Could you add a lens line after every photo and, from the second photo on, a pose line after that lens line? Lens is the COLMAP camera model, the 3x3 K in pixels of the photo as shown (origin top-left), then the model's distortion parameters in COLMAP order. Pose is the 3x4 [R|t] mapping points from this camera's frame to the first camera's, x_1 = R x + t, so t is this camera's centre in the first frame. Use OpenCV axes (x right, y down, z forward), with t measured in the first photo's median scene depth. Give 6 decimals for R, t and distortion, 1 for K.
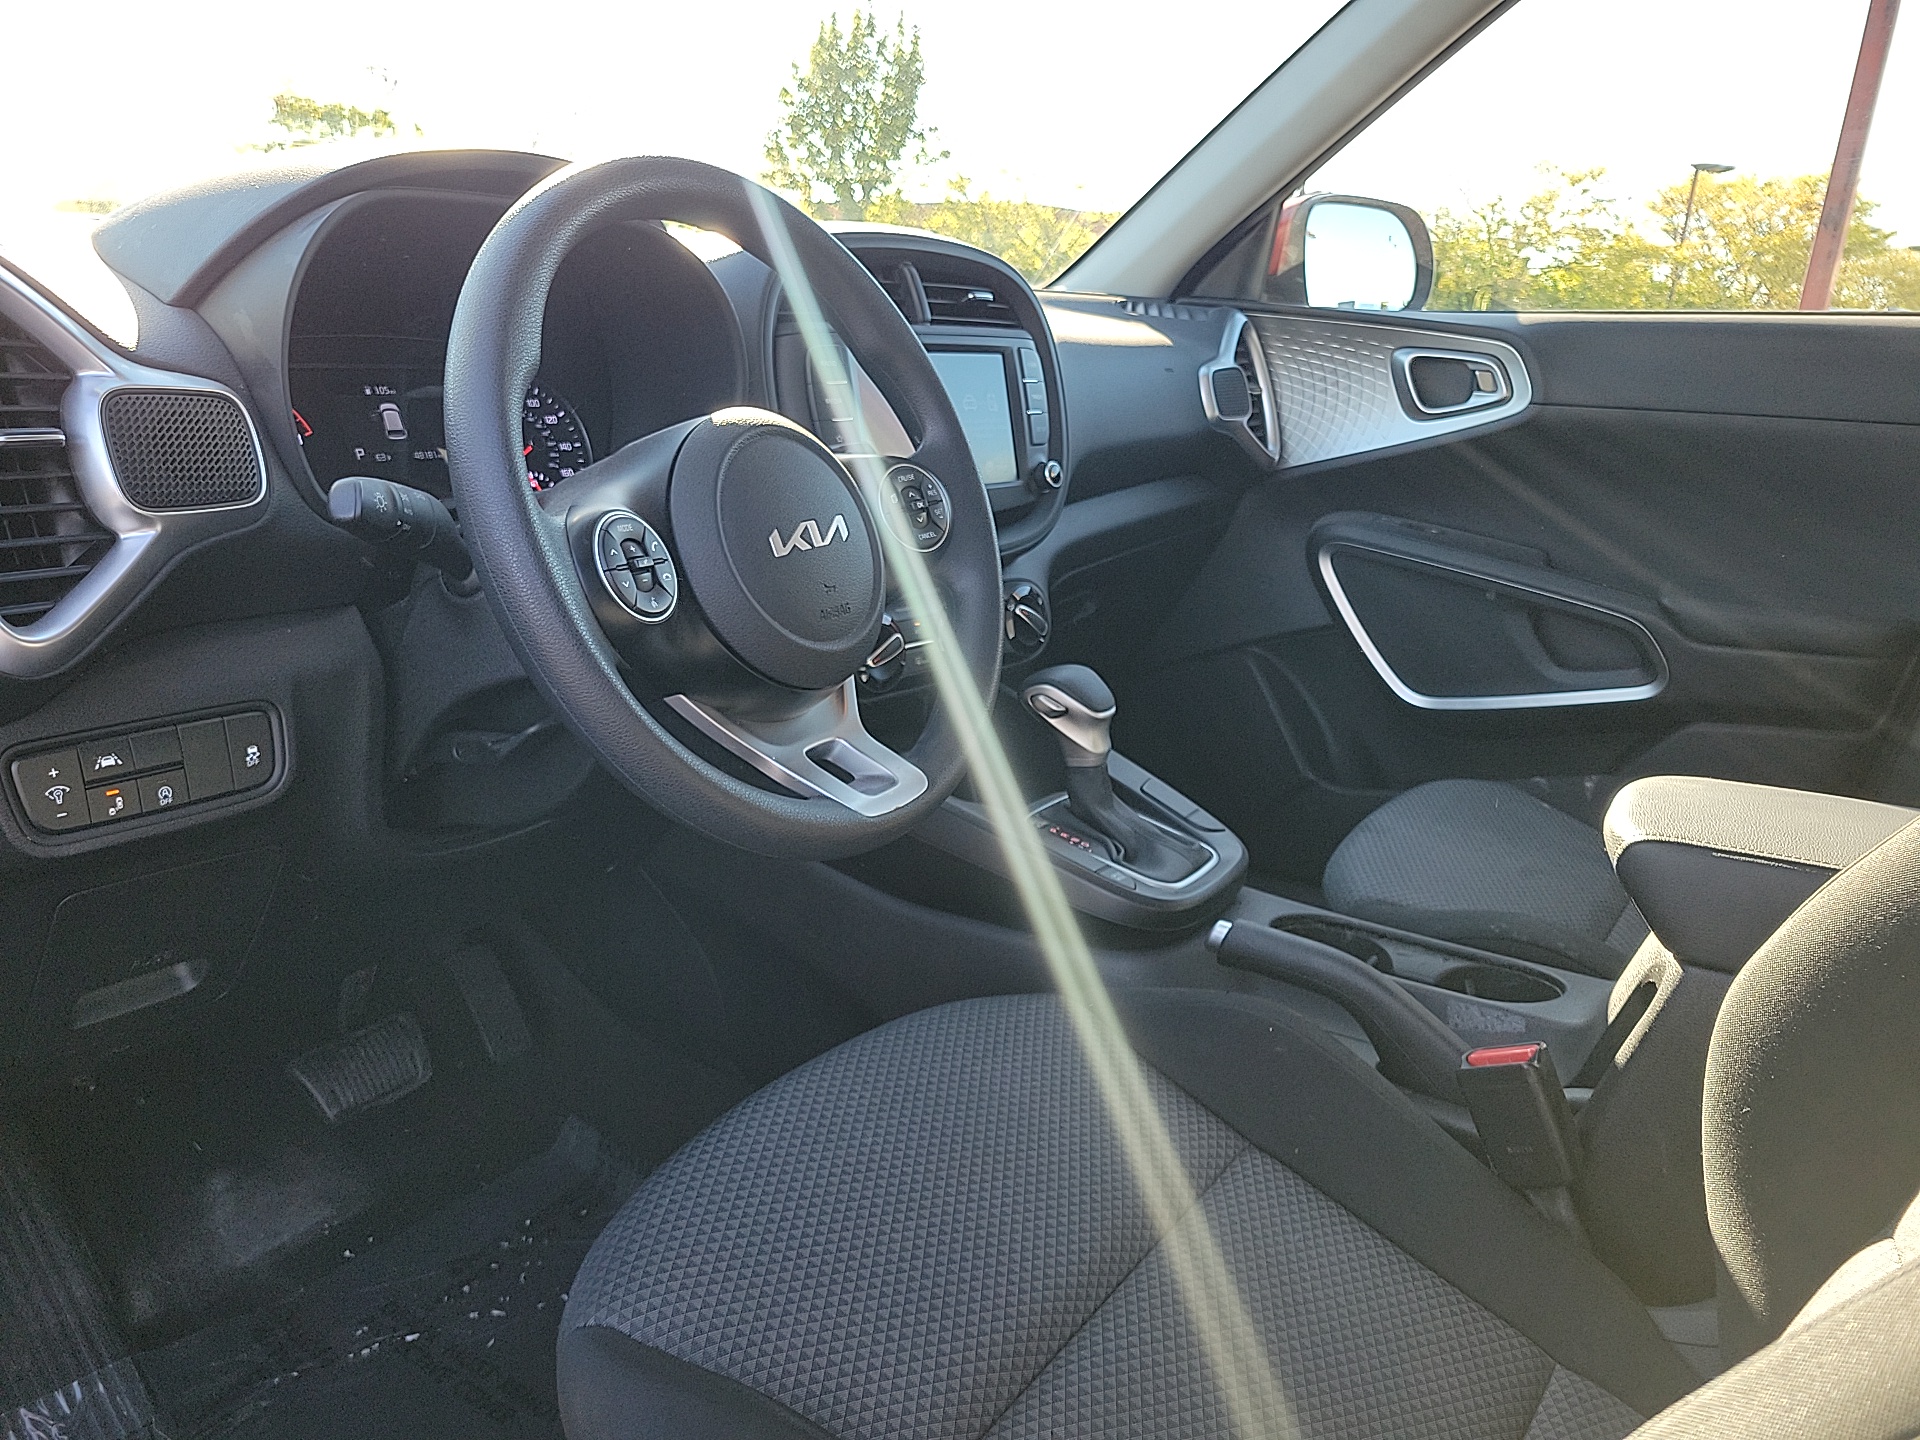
lens RADIAL K [[1450.1, 0, 941.3], [0, 1450.1, 729.7], [0, 0, 1]] dist [0.044310, -0.037562]
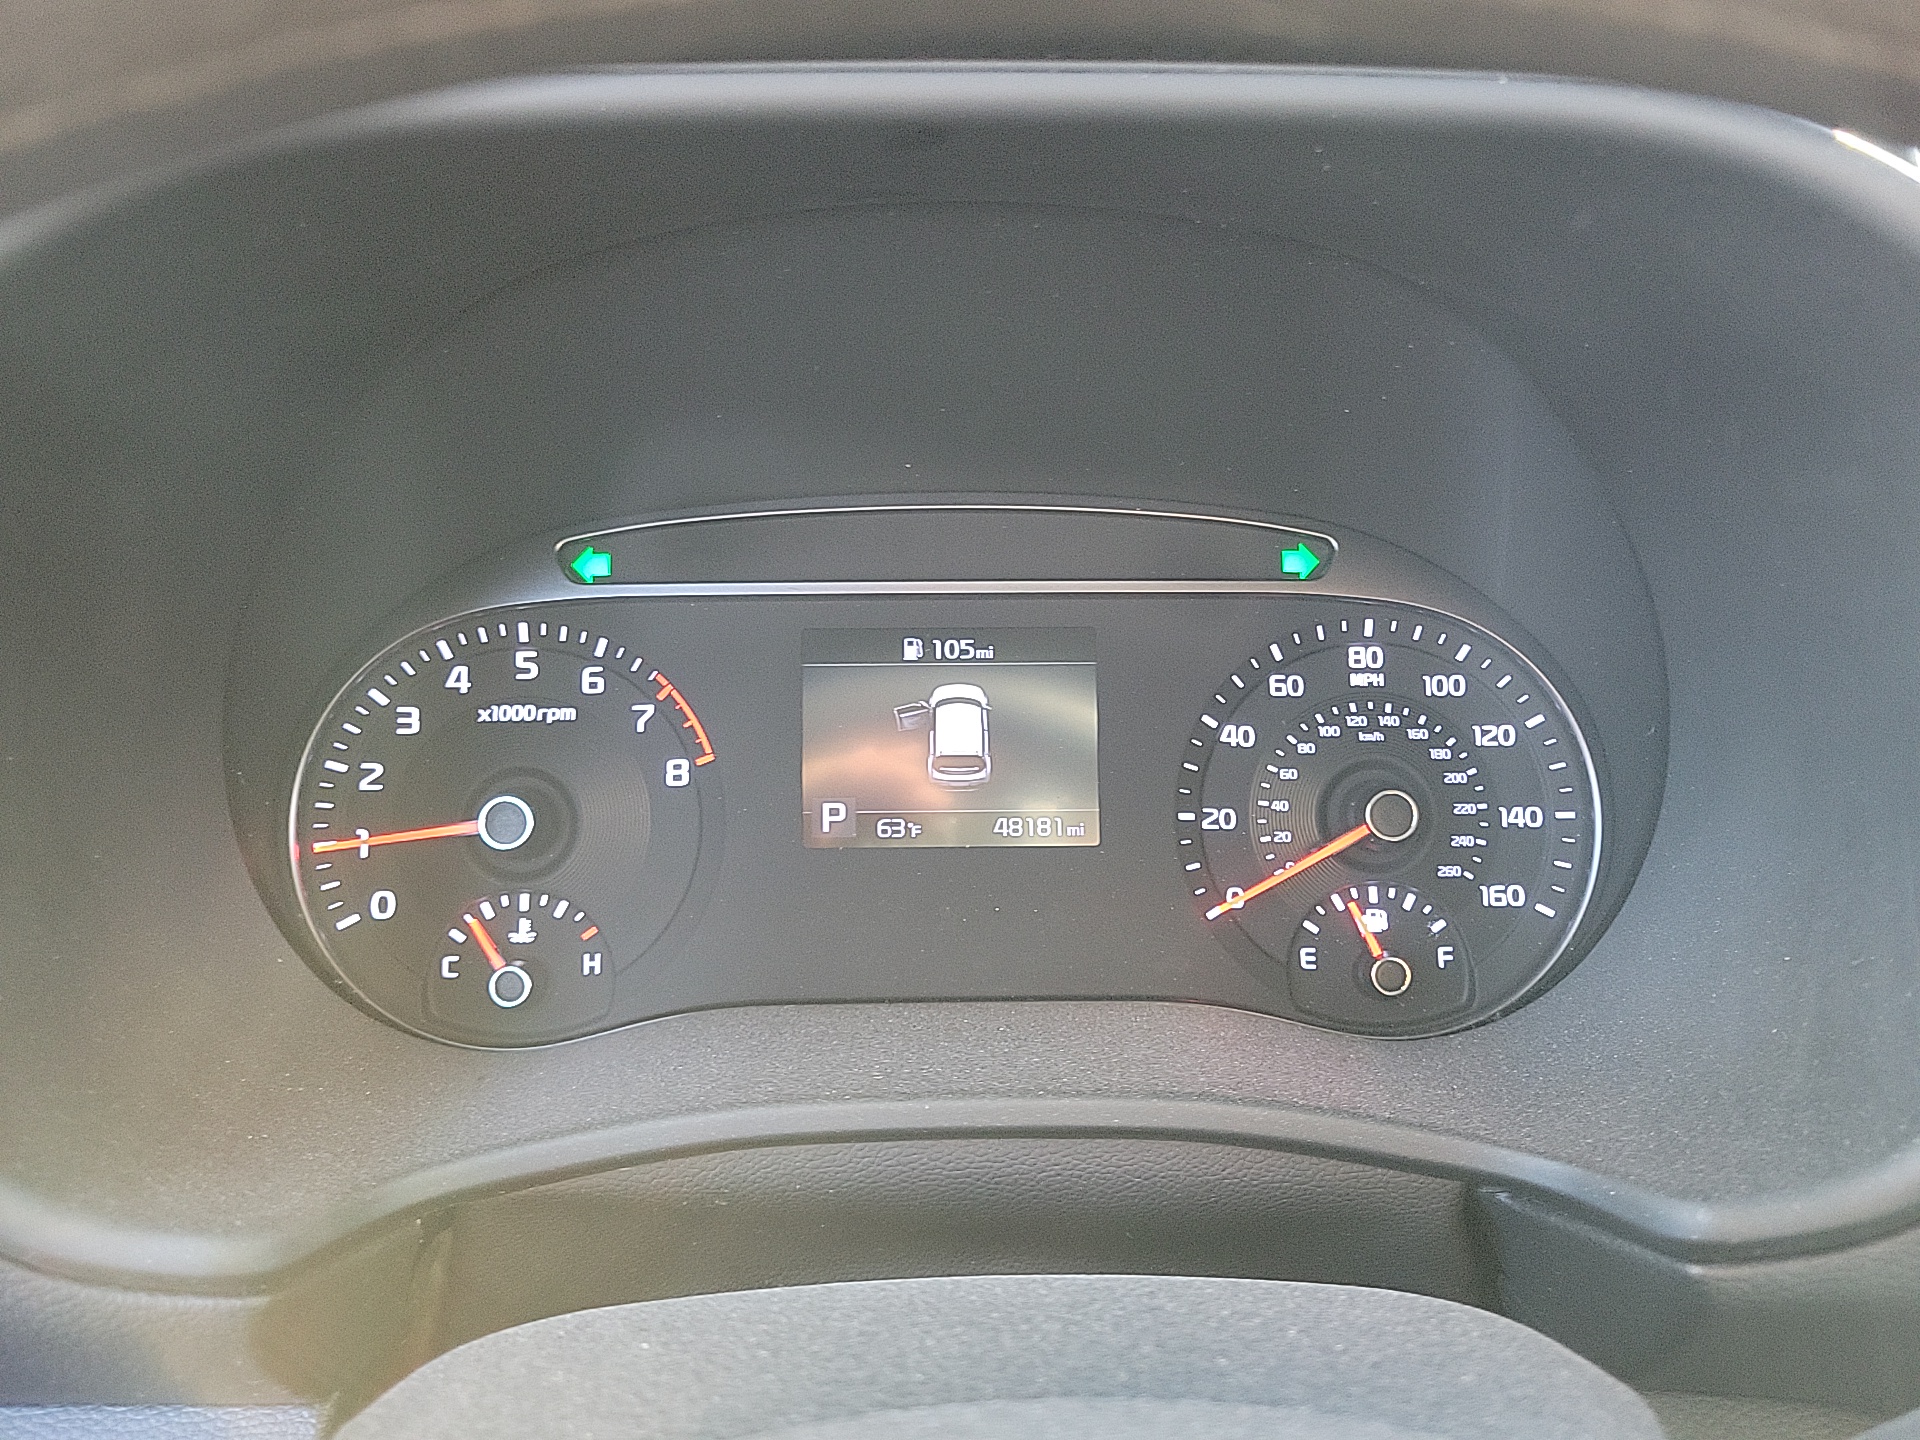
lens RADIAL K [[1454.1, 0, 945.9], [0, 1454.1, 723.9], [0, 0, 1]] dist [0.030530, -0.031194]
pose [[0.583102, 0.198027, -0.787894, -0.068617], [-0.193446, 0.975785, 0.102086, -0.209719], [0.789031, 0.092888, 0.607290, 0.642127]]
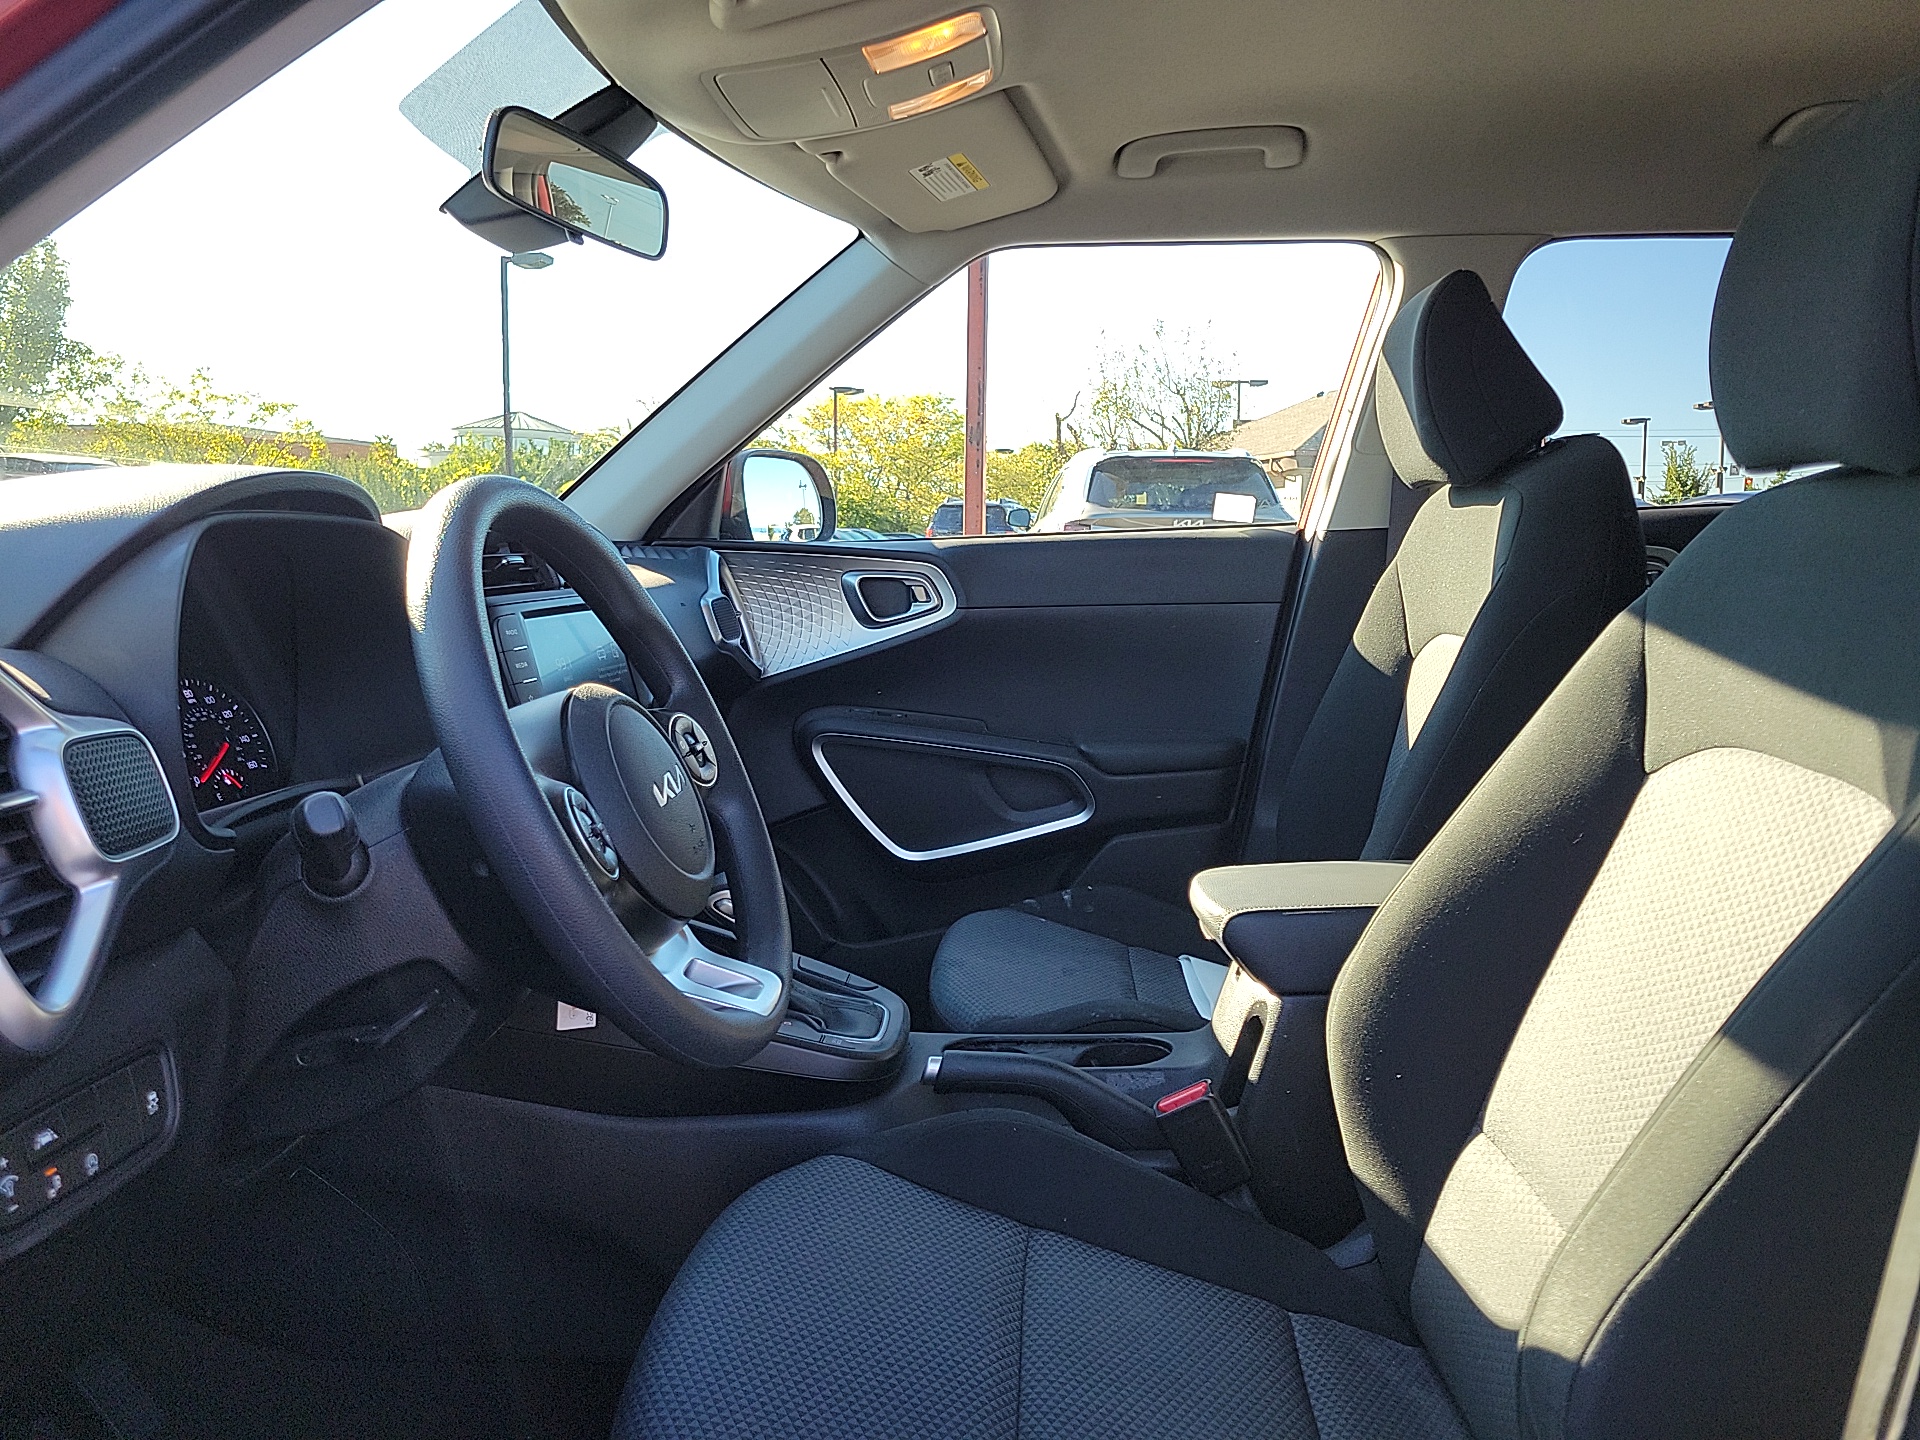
lens RADIAL K [[1416.3, 0, 960.0], [0, 1416.3, 720.0], [0, 0, 1]] dist [0.084896, -0.064263]
pose [[0.861024, -0.122946, 0.493479, -0.300016], [0.190534, 0.977650, -0.088872, -0.027280], [-0.471523, 0.170545, 0.865206, -0.064962]]
